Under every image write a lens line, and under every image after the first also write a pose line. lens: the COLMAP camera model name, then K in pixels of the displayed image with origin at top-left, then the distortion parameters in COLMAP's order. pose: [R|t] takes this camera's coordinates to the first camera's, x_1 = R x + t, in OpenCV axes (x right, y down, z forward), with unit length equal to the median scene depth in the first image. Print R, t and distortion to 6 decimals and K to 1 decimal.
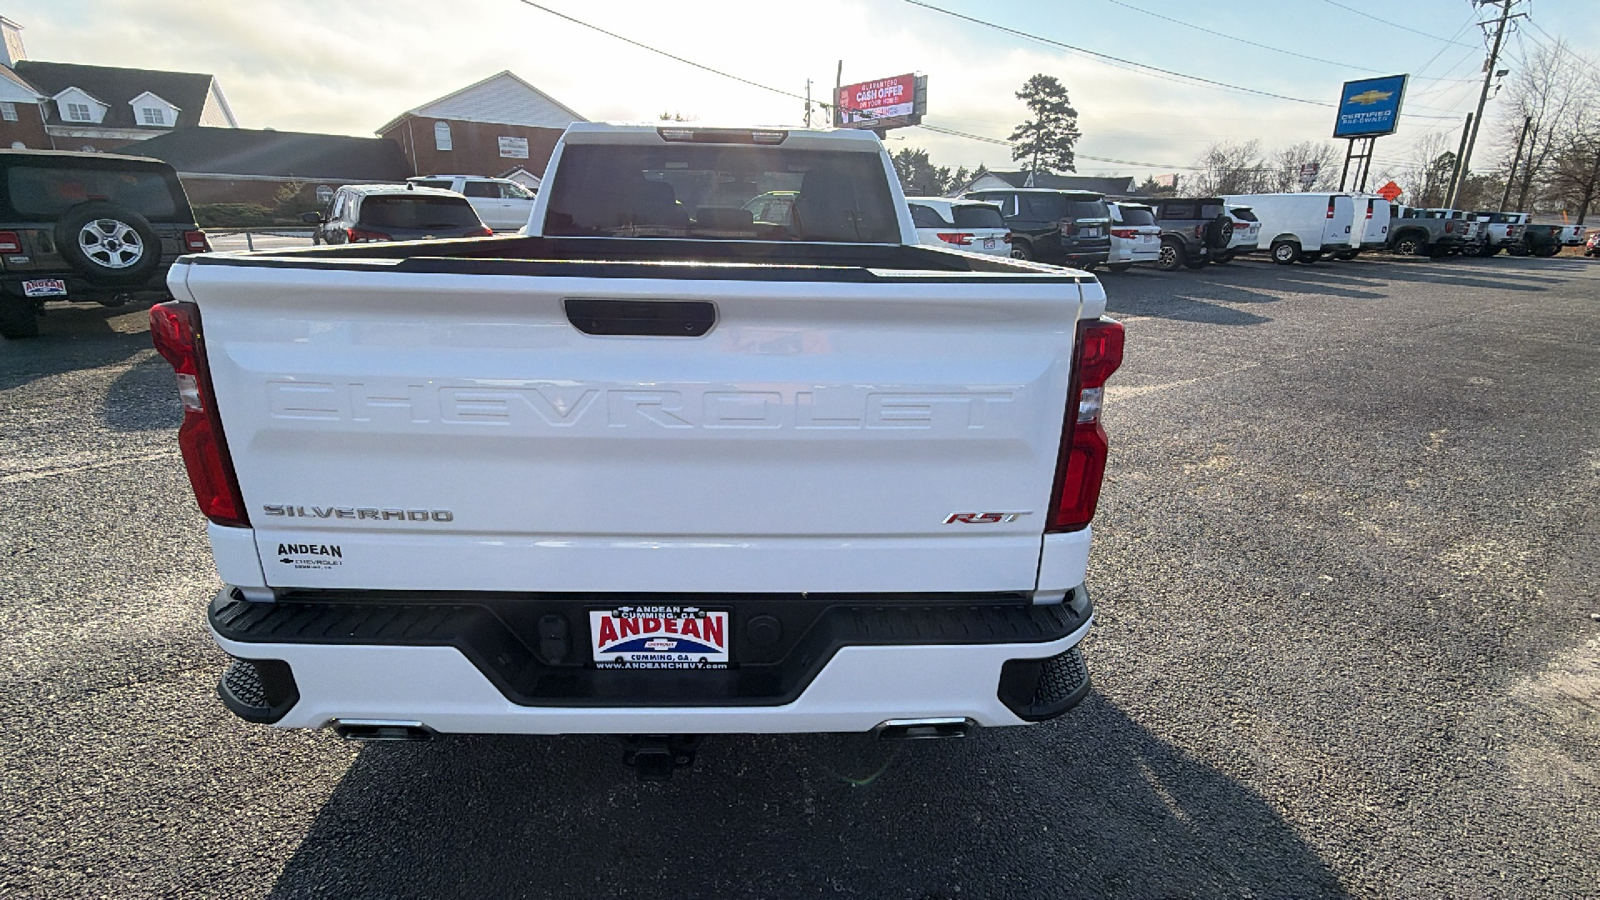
lens RADIAL K [[730.6, 0, 800.0], [0, 730.6, 450.0], [0, 0, 1]] dist [-0.001593, -0.001611]
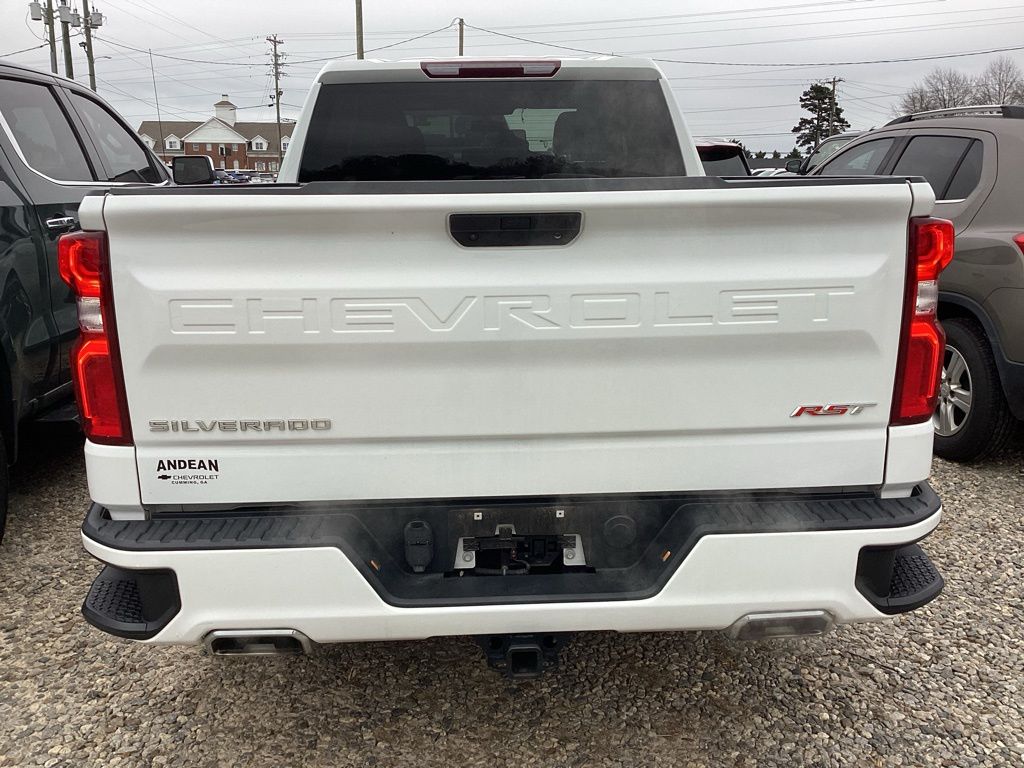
lens RADIAL K [[937.6, 0, 512.0], [0, 937.6, 384.0], [0, 0, 1]] dist [0.140545, -0.301571]
pose [[0.999275, -0.037948, -0.003153, -0.198269], [0.037555, 0.995831, -0.083126, 0.151143], [0.006294, 0.082948, 0.996534, -0.361829]]
